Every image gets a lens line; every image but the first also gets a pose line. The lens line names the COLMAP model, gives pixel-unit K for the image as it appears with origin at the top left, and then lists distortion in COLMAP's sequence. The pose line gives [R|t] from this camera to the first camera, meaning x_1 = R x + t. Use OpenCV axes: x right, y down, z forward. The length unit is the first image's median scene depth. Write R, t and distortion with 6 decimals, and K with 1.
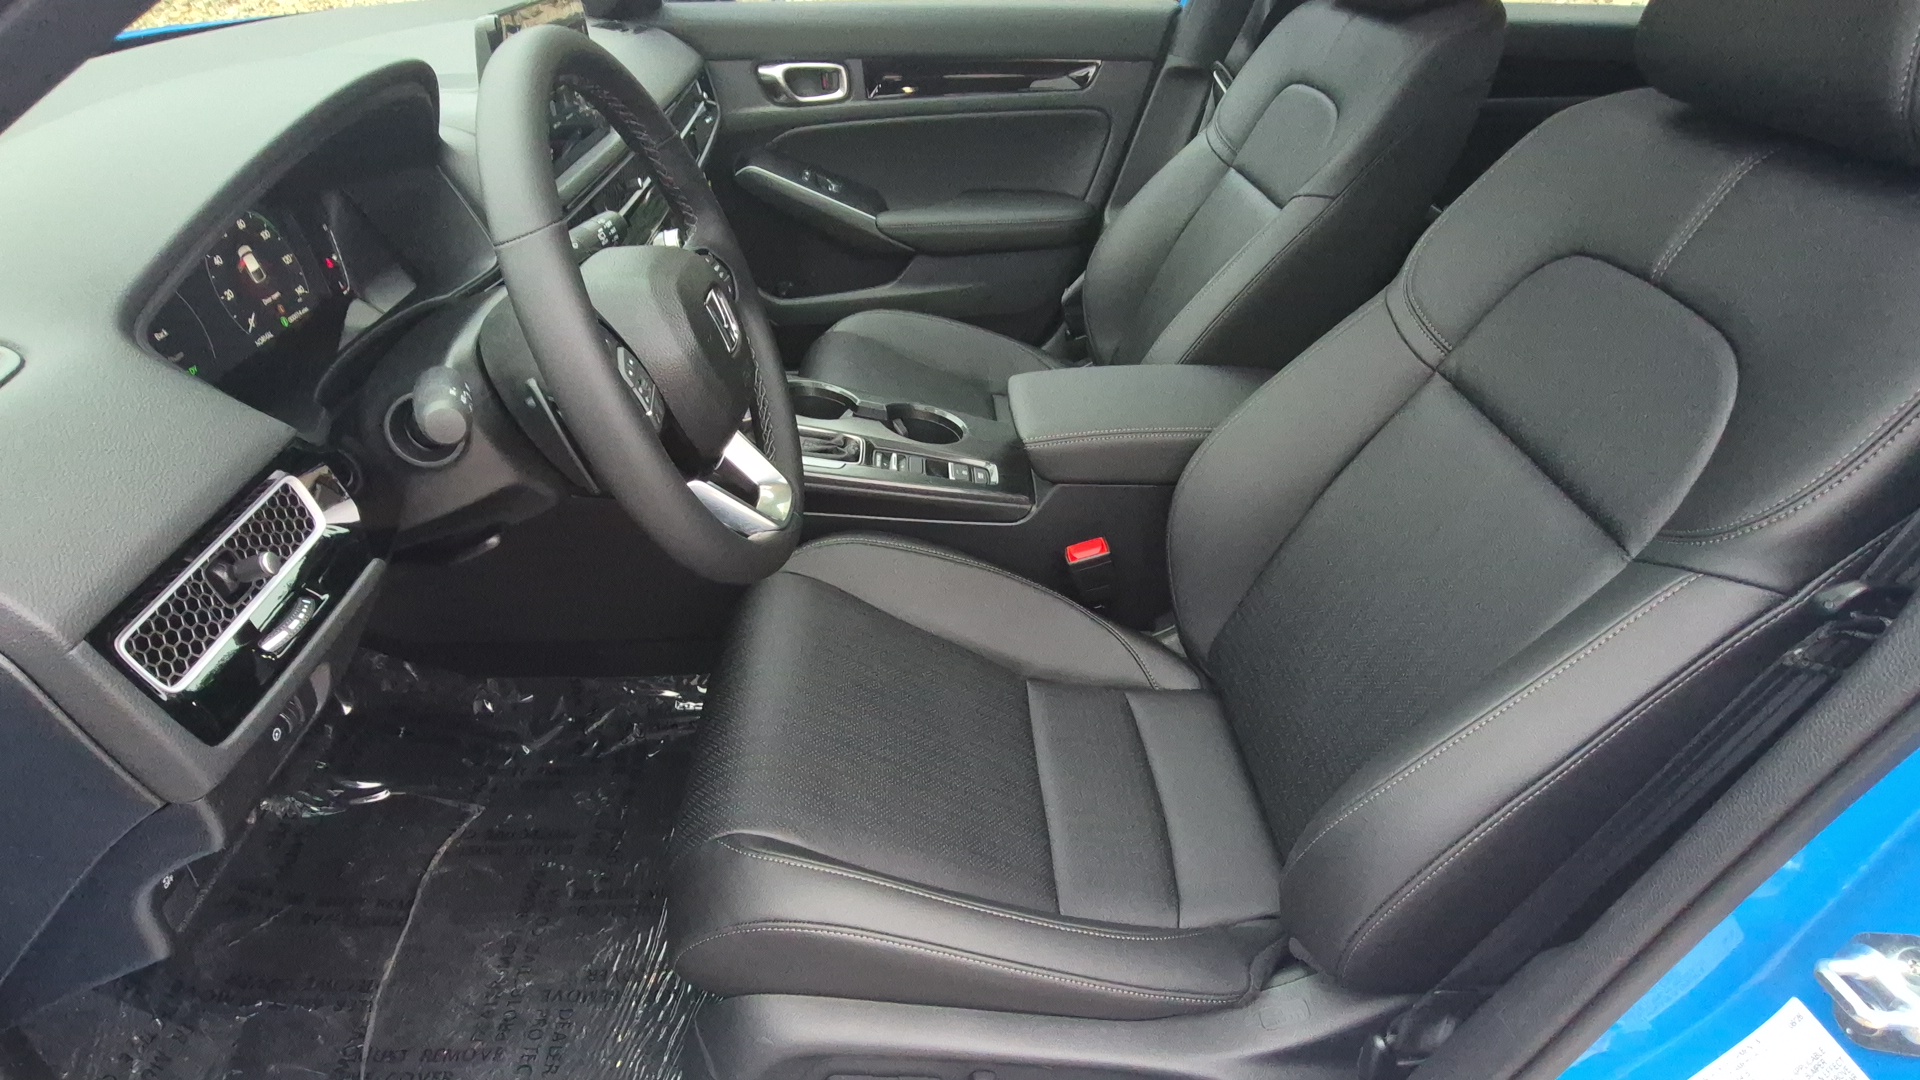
lens RADIAL K [[1064.4, 0, 955.5], [0, 1064.4, 565.0], [0, 0, 1]] dist [-0.002788, -0.001368]
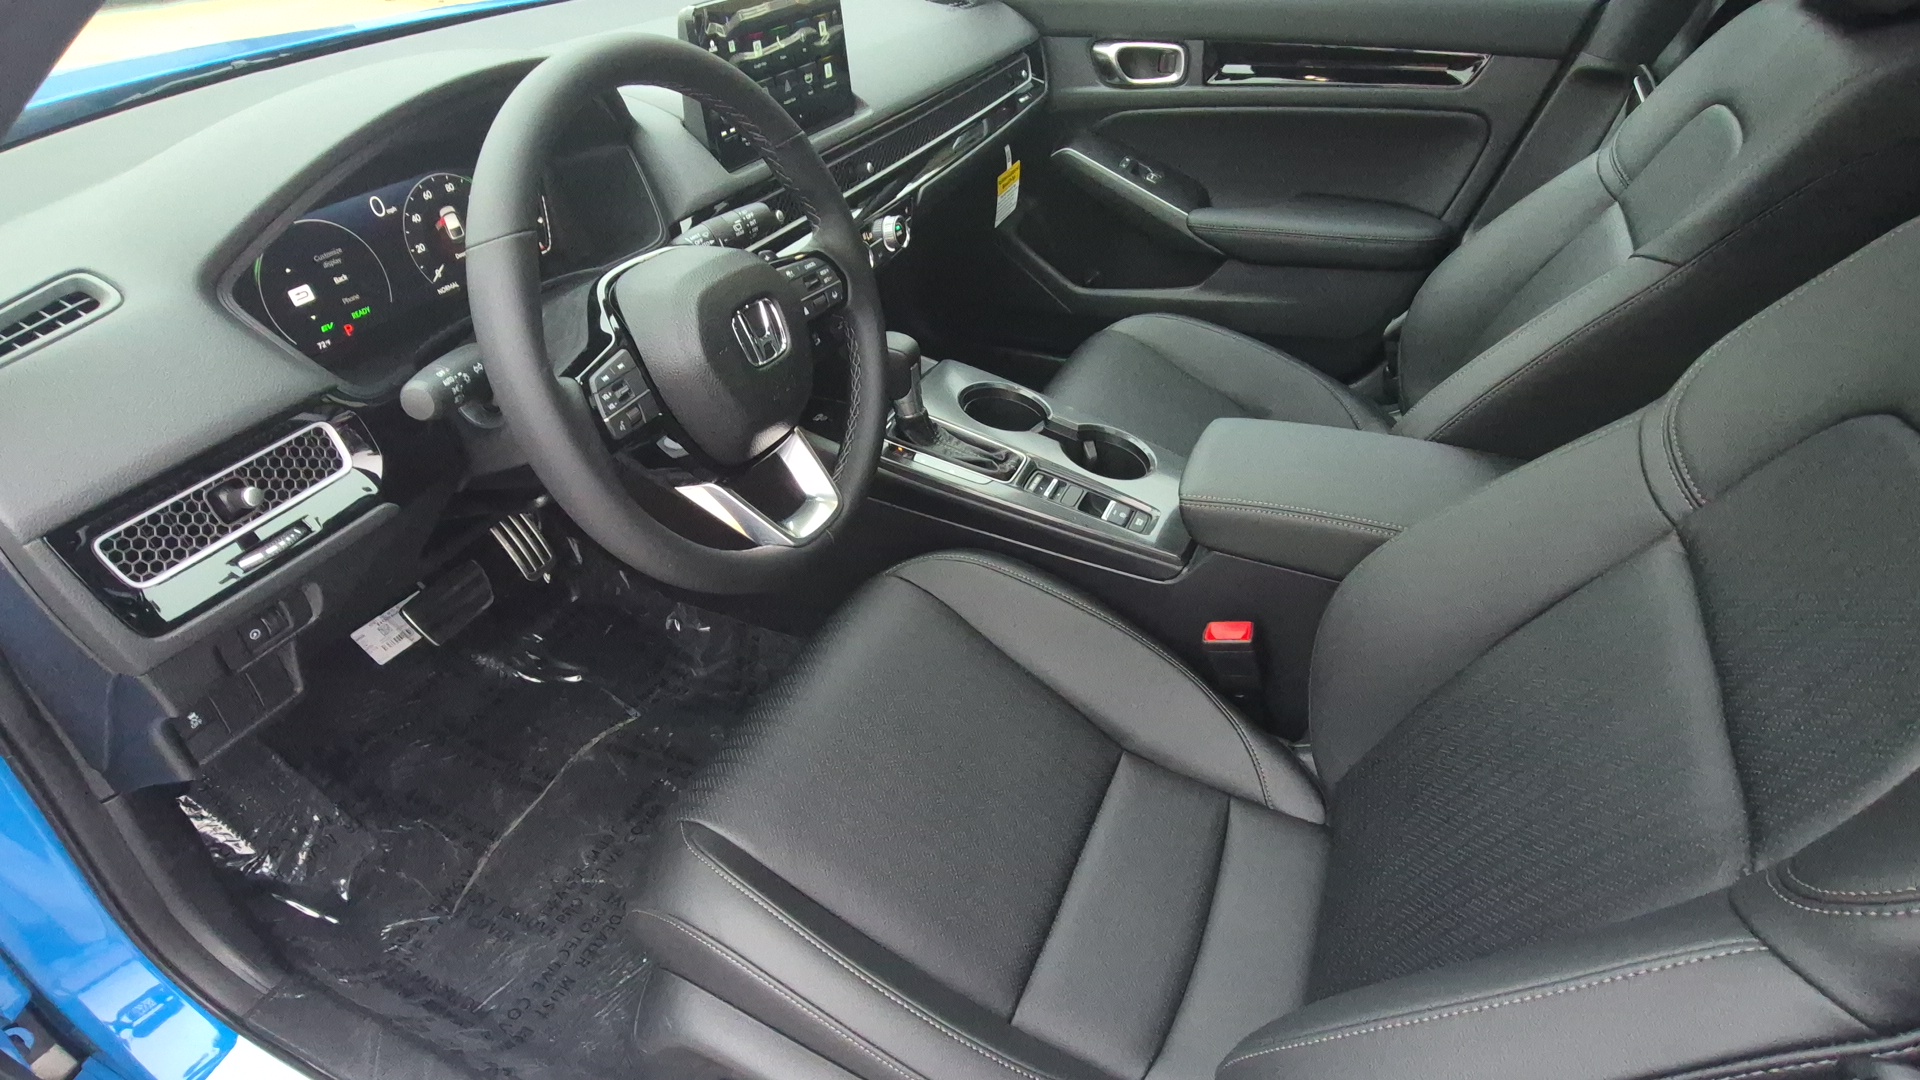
lens RADIAL K [[1064.4, 0, 955.5], [0, 1064.4, 565.0], [0, 0, 1]] dist [-0.002788, -0.001368]
pose [[0.890199, 0.234512, -0.390576, 0.251486], [-0.217850, 0.972084, 0.087143, -0.094469], [0.400109, 0.007512, 0.916437, 0.104334]]
